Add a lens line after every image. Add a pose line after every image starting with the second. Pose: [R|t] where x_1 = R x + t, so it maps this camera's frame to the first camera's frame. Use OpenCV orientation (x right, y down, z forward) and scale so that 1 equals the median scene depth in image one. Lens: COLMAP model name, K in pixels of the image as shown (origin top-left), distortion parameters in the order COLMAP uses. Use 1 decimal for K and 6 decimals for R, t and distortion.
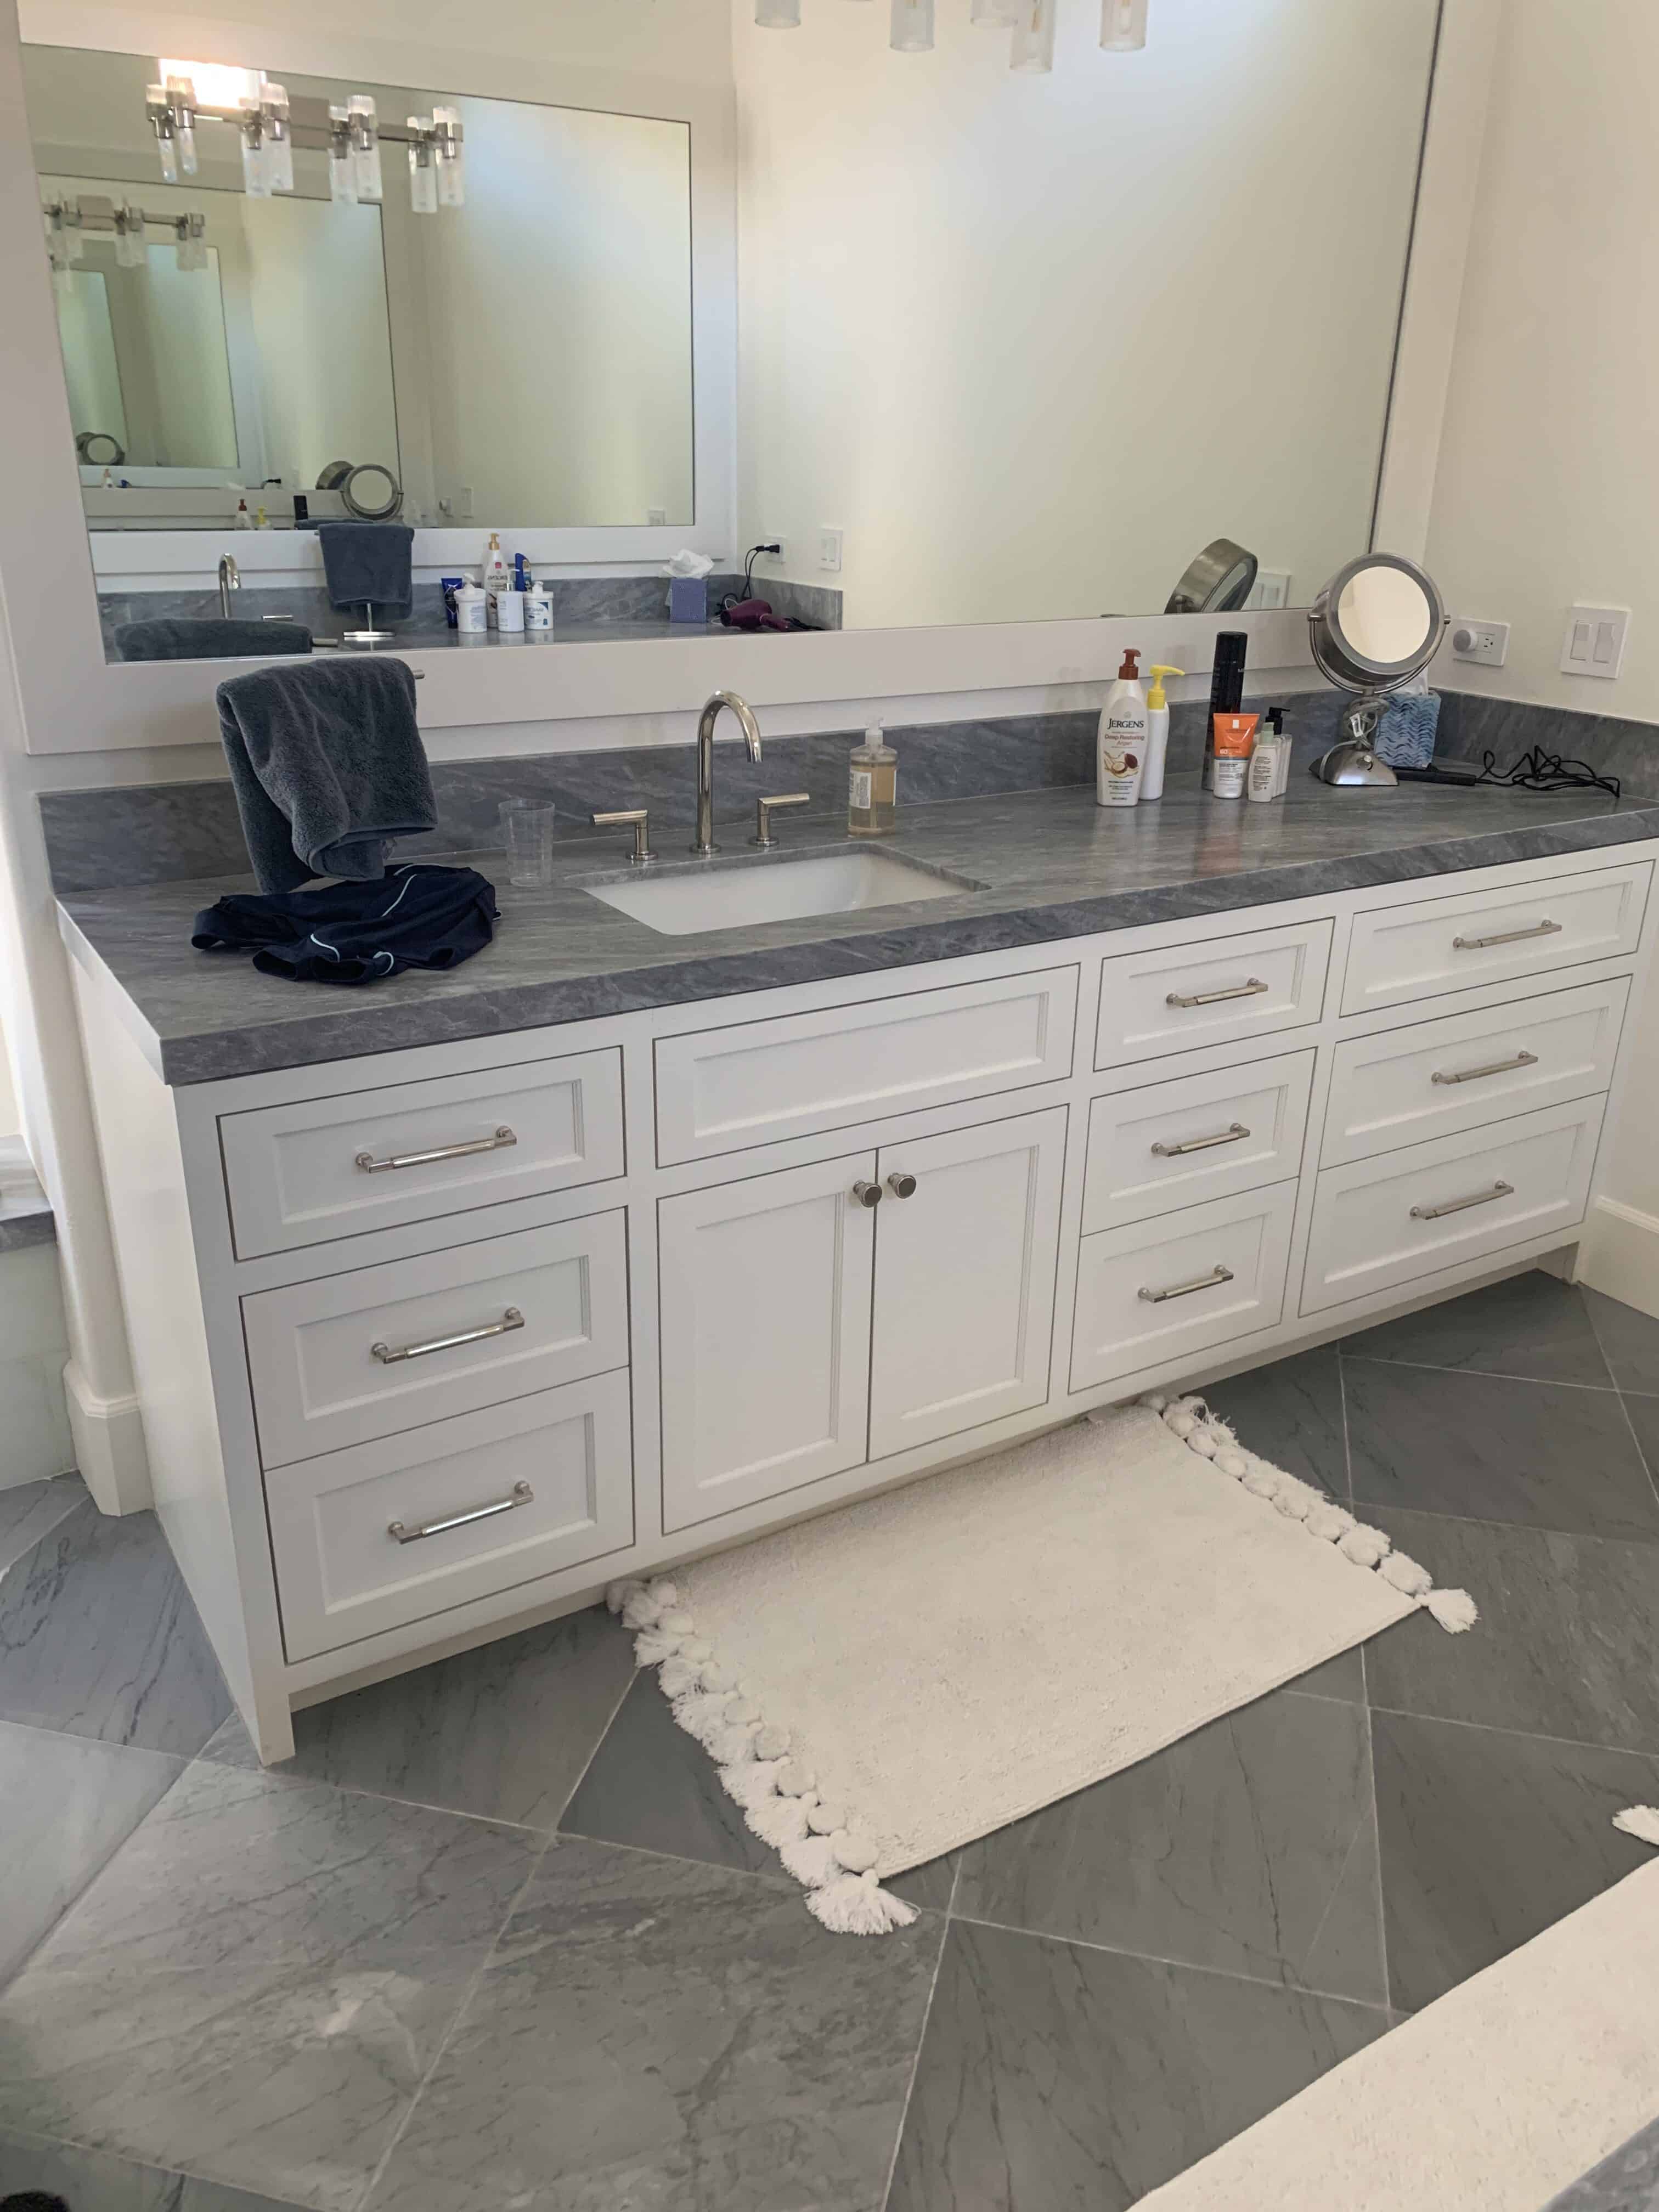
lens RADIAL K [[1677.9, 0, 829.5], [0, 1677.9, 1106.0], [0, 0, 1]] dist [0.009255, -0.019439]
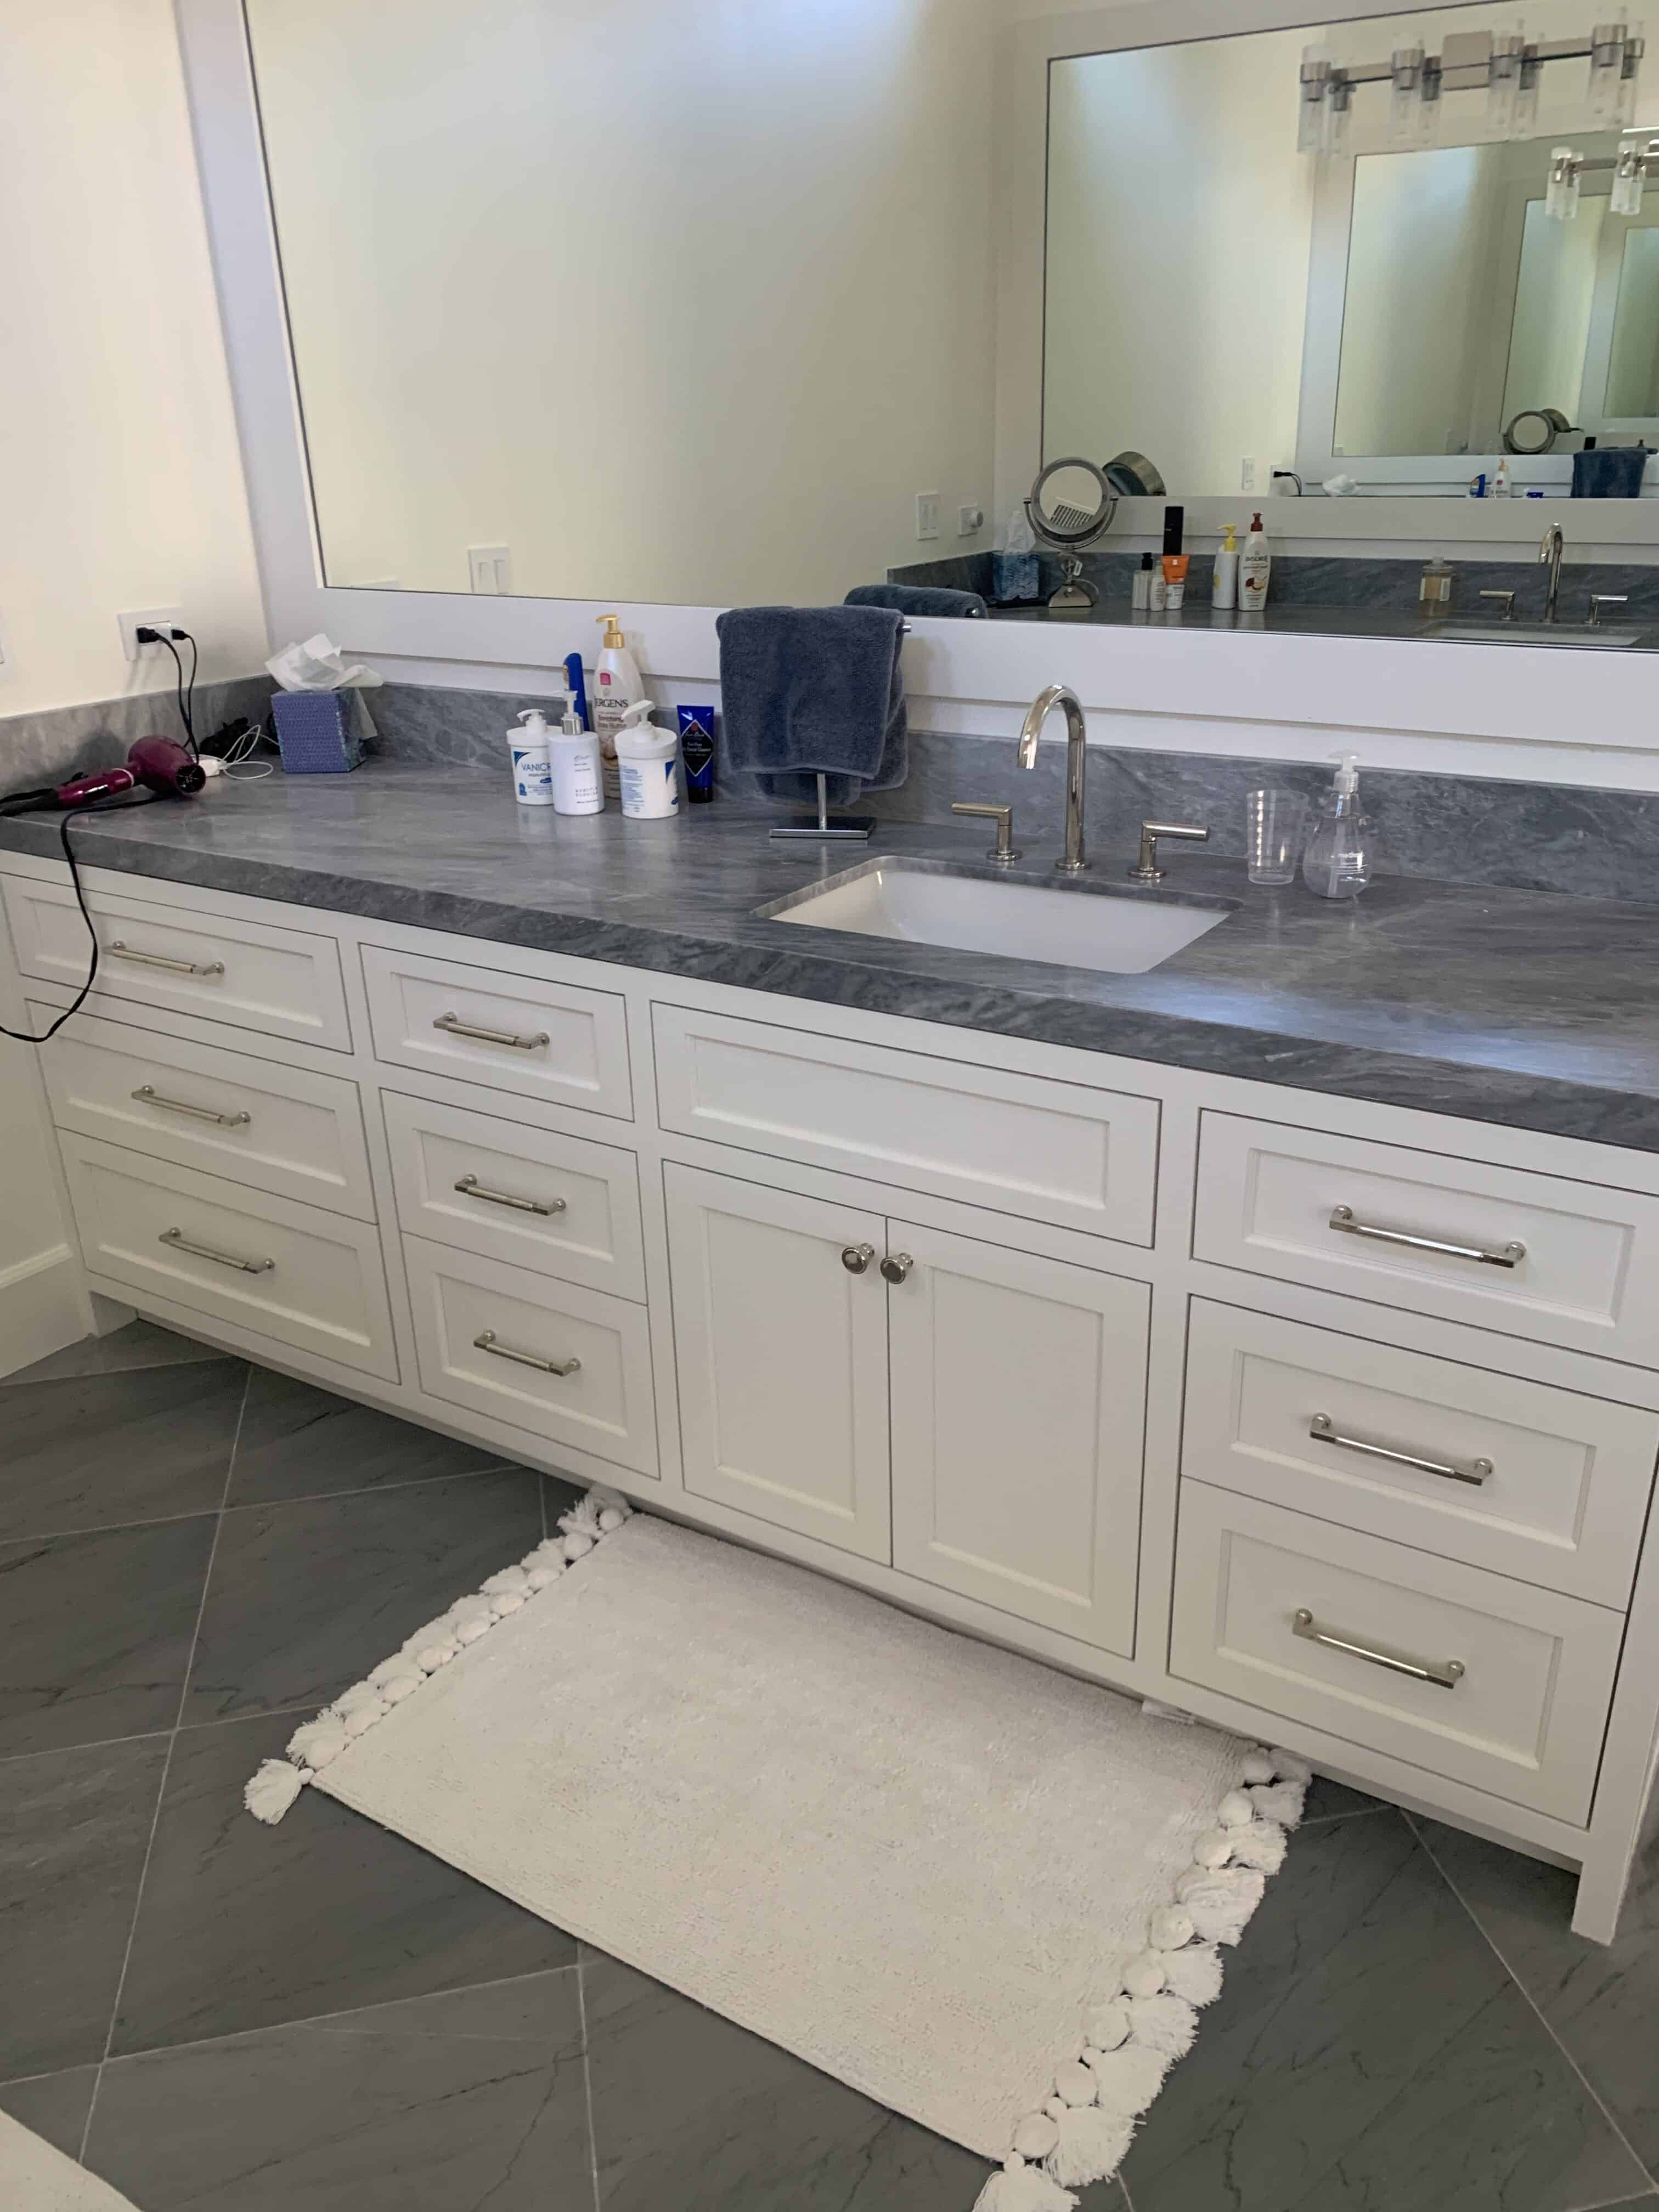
lens RADIAL K [[1677.9, 0, 829.5], [0, 1677.9, 1106.0], [0, 0, 1]] dist [0.009255, -0.019439]
pose [[0.434394, 0.318264, -0.842621, 0.699058], [-0.305614, 0.932078, 0.194500, -0.180264], [0.847291, 0.173027, 0.502156, 0.510681]]
